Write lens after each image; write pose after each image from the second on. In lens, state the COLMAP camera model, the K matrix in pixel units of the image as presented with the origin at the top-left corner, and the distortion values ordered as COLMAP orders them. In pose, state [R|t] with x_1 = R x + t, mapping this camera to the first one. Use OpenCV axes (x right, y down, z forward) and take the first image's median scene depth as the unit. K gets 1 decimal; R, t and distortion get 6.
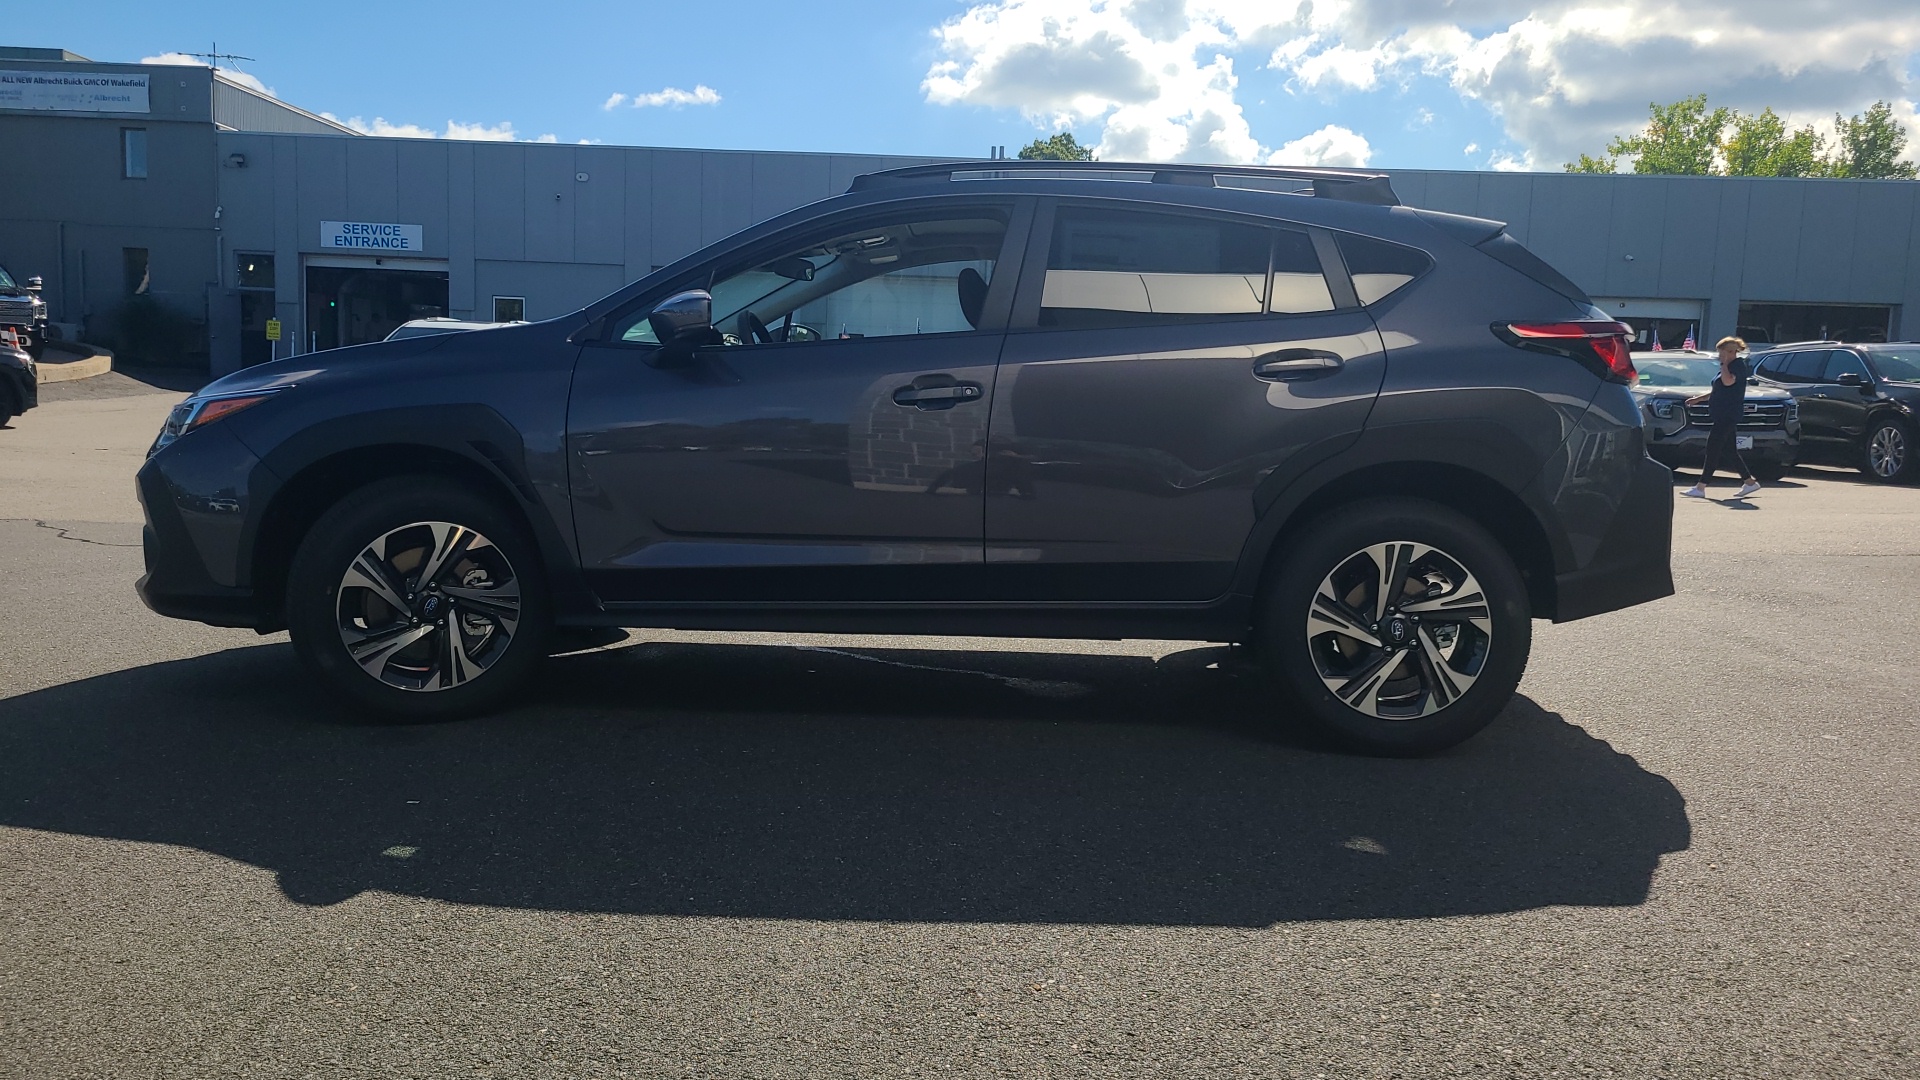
lens RADIAL K [[1416.6, 0, 942.7], [0, 1416.6, 522.4], [0, 0, 1]] dist [0.040466, -0.025961]
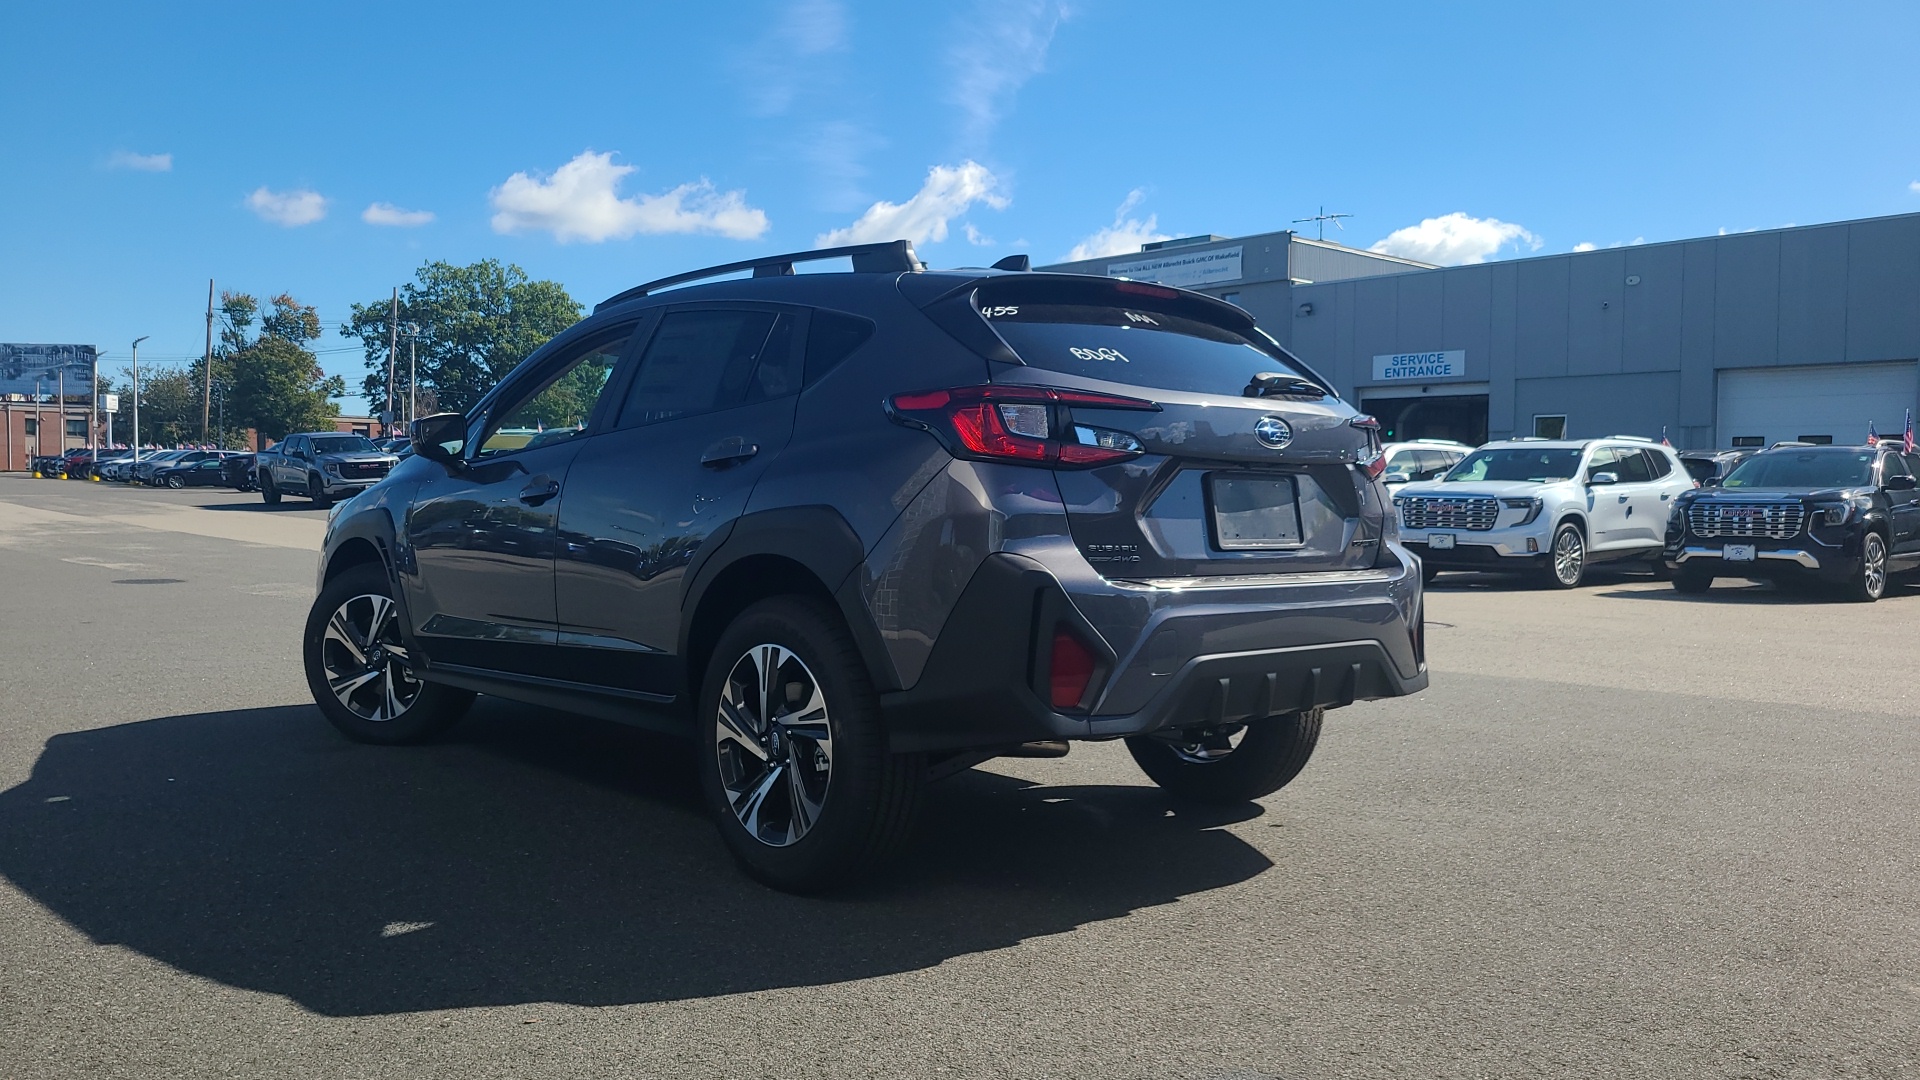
lens RADIAL K [[1402.2, 0, 931.5], [0, 1402.2, 567.7], [0, 0, 1]] dist [0.012690, -0.000057]
pose [[0.706747, 0.013569, -0.707336, 1.002699], [-0.052279, 0.998084, -0.033089, -0.010108], [0.705532, 0.060365, 0.706102, 0.443363]]
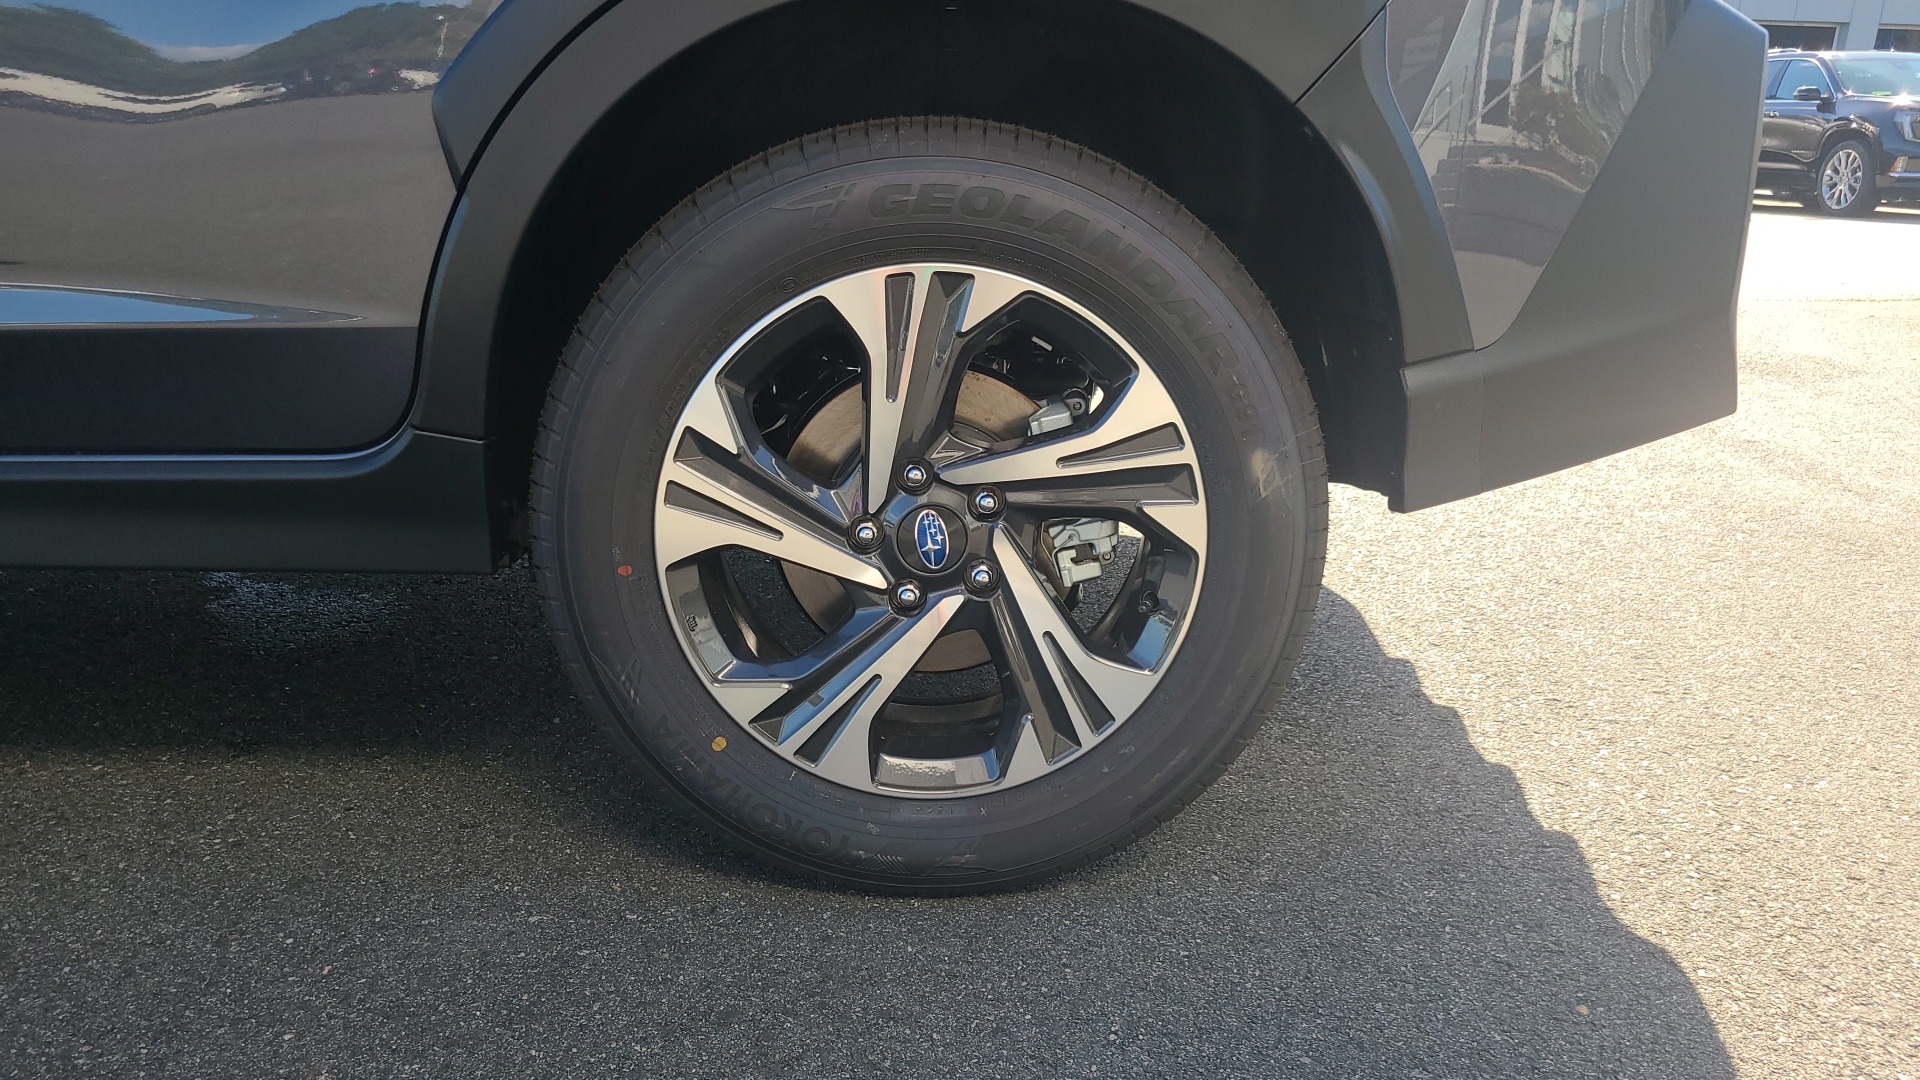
lens RADIAL K [[1416.6, 0, 967.9], [0, 1416.6, 535.7], [0, 0, 1]] dist [0.040466, -0.025961]
pose [[0.997356, -0.014191, 0.071270, 0.303893], [0.000925, 0.983147, 0.182816, 0.015178], [-0.072663, -0.182267, 0.980560, 0.676267]]
